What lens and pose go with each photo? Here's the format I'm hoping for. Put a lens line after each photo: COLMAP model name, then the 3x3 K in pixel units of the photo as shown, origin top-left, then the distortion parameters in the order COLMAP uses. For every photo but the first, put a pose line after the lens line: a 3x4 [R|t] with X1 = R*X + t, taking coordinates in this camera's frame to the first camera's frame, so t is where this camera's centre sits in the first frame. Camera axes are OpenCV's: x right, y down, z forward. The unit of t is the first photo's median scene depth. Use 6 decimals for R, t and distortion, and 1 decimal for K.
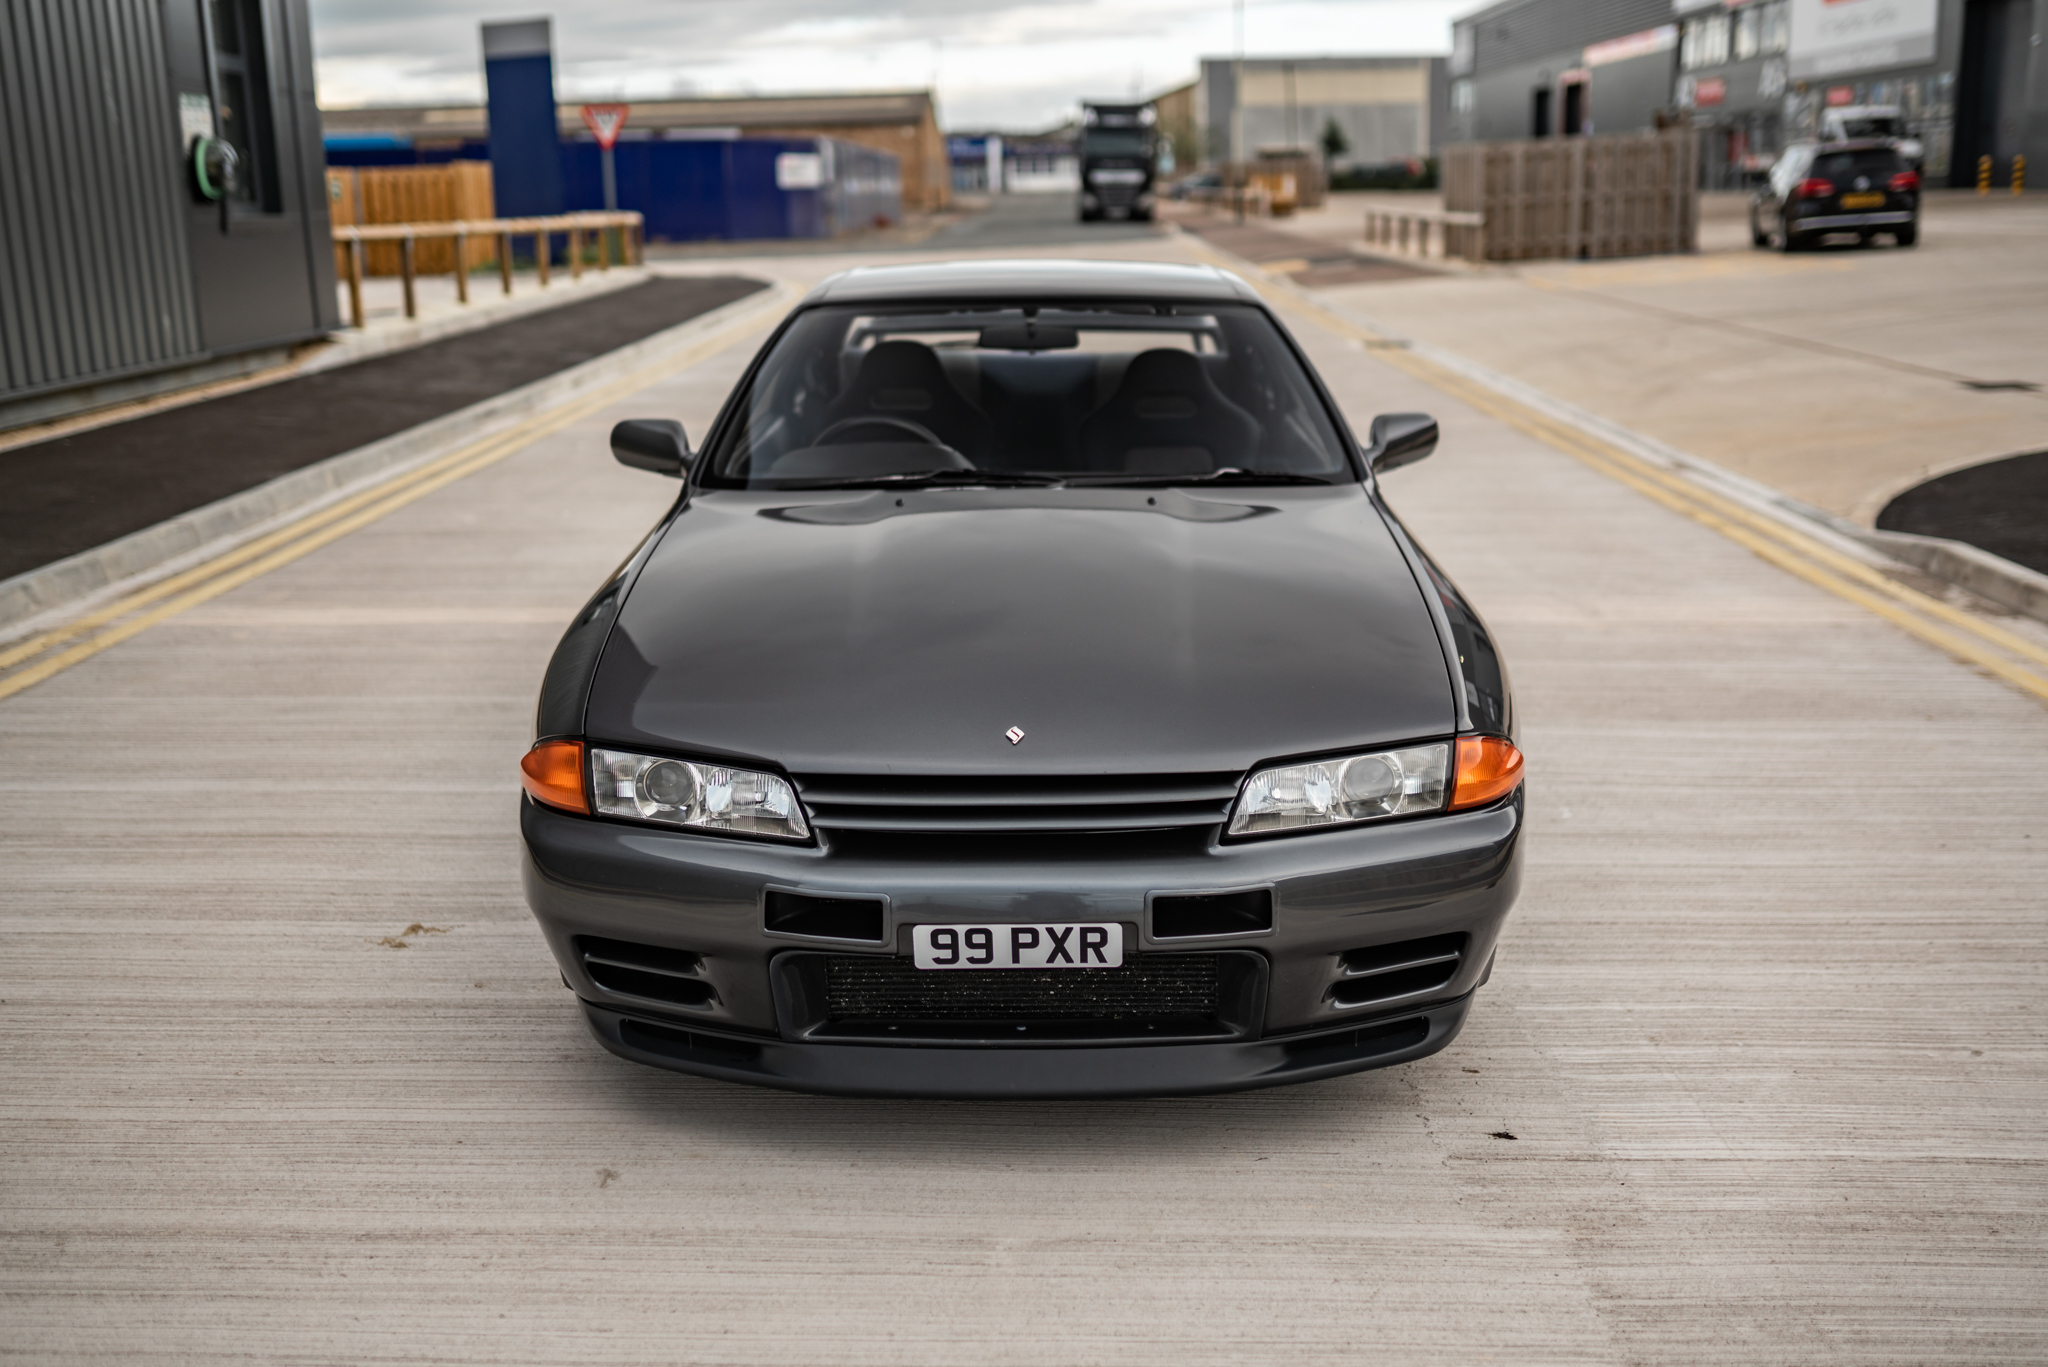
lens RADIAL K [[2005.8, 0, 1030.0], [0, 2005.8, 686.6], [0, 0, 1]] dist [0.004039, 0.000000]
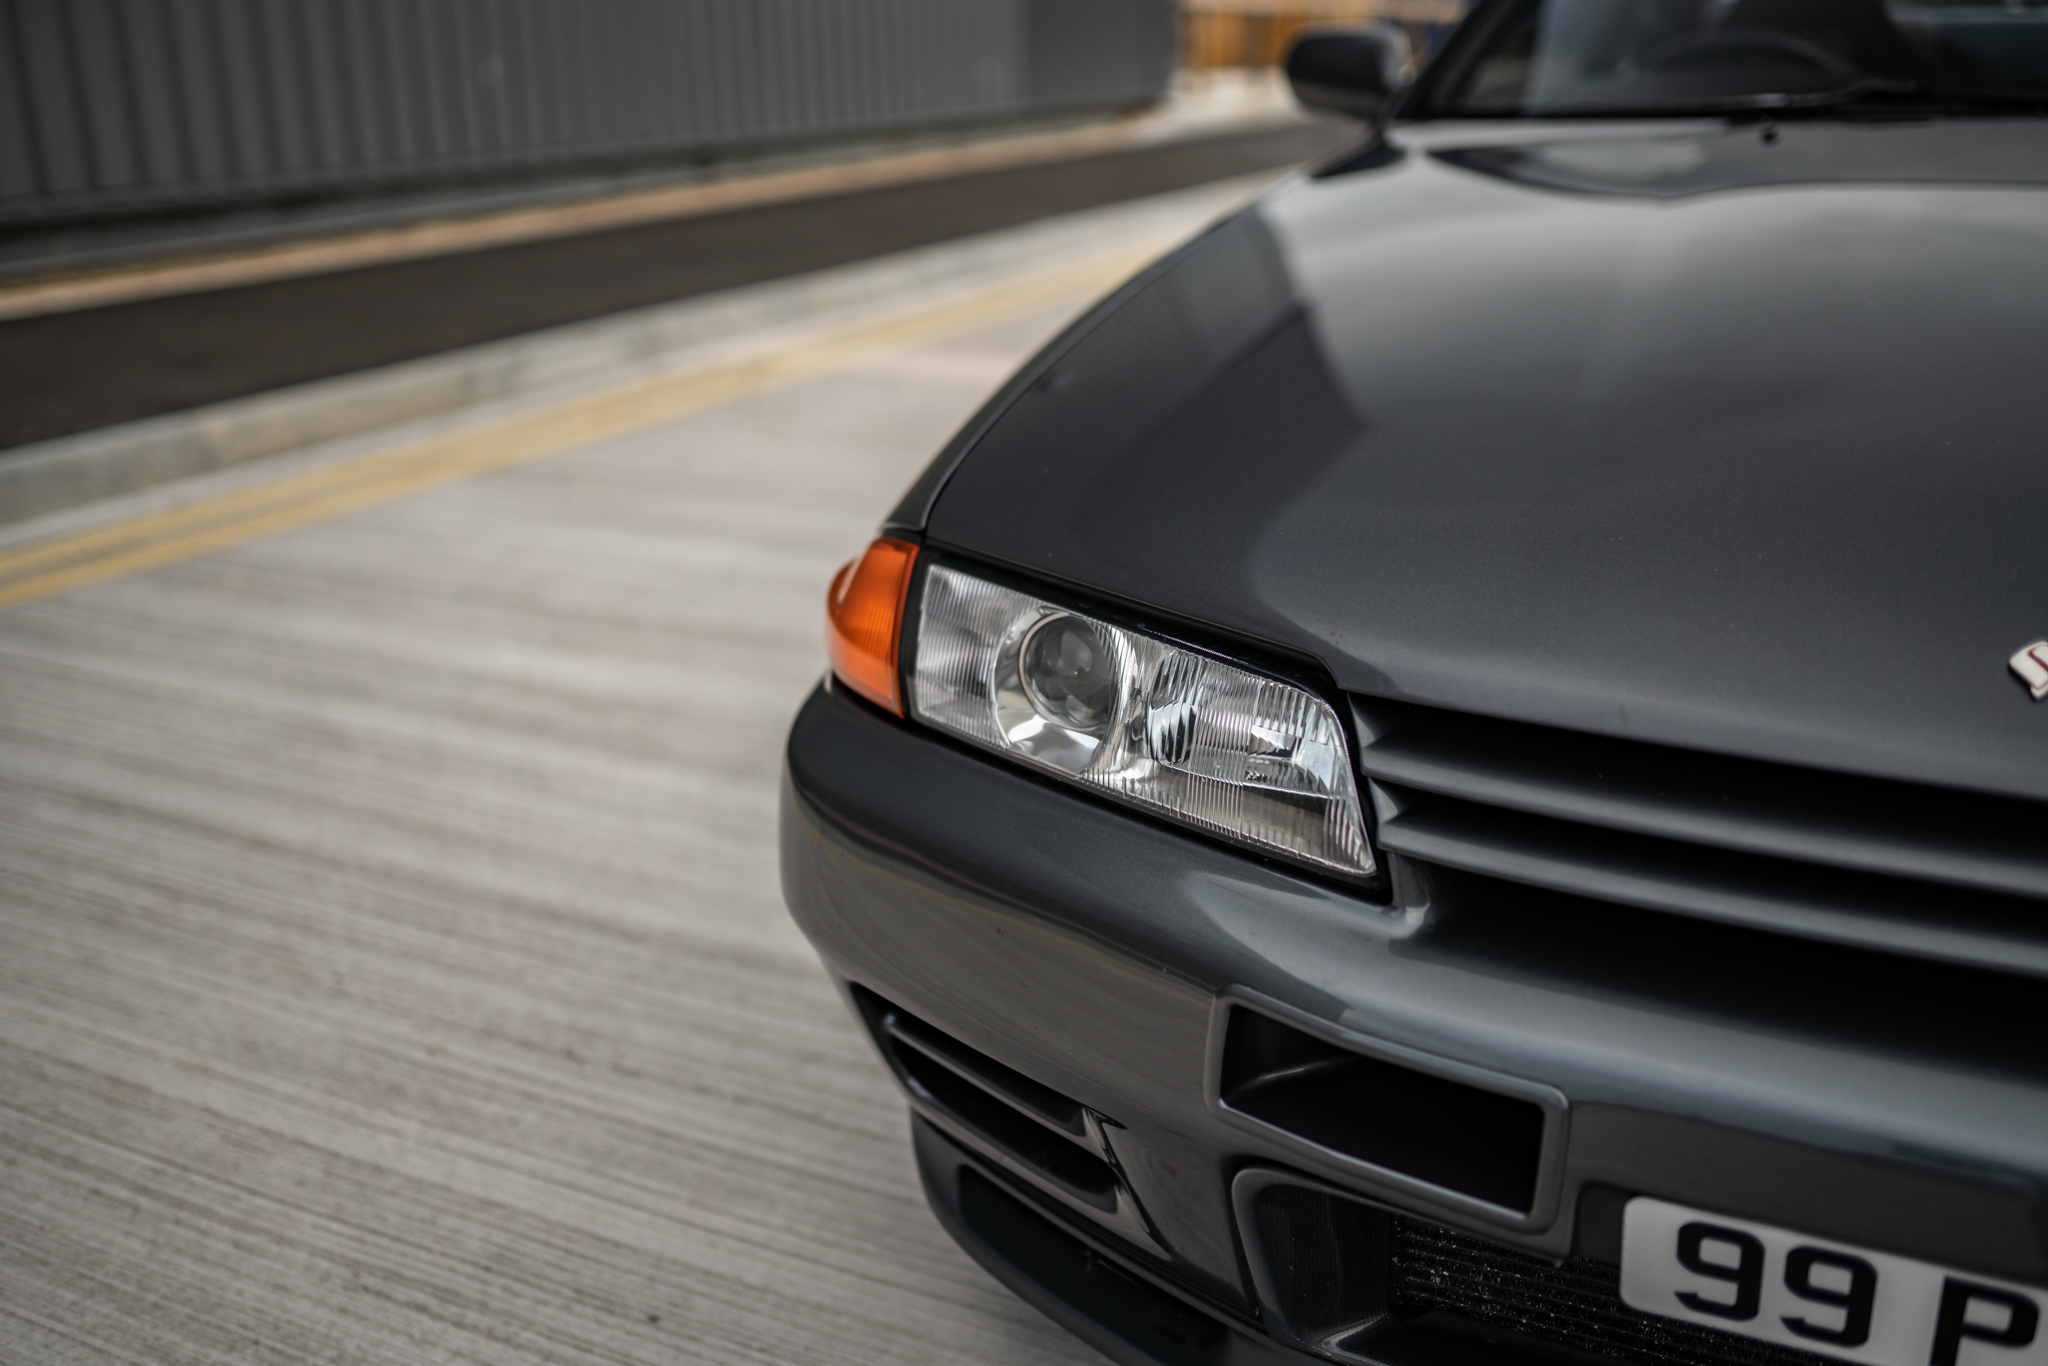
lens RADIAL K [[2005.8, 0, 1028.7], [0, 2005.8, 687.9], [0, 0, 1]] dist [0.004039, 0.000000]
pose [[0.912658, 0.138156, -0.384666, -0.031514], [-0.104604, 0.988748, 0.106933, 0.009333], [0.395111, -0.057355, 0.916841, 0.640703]]
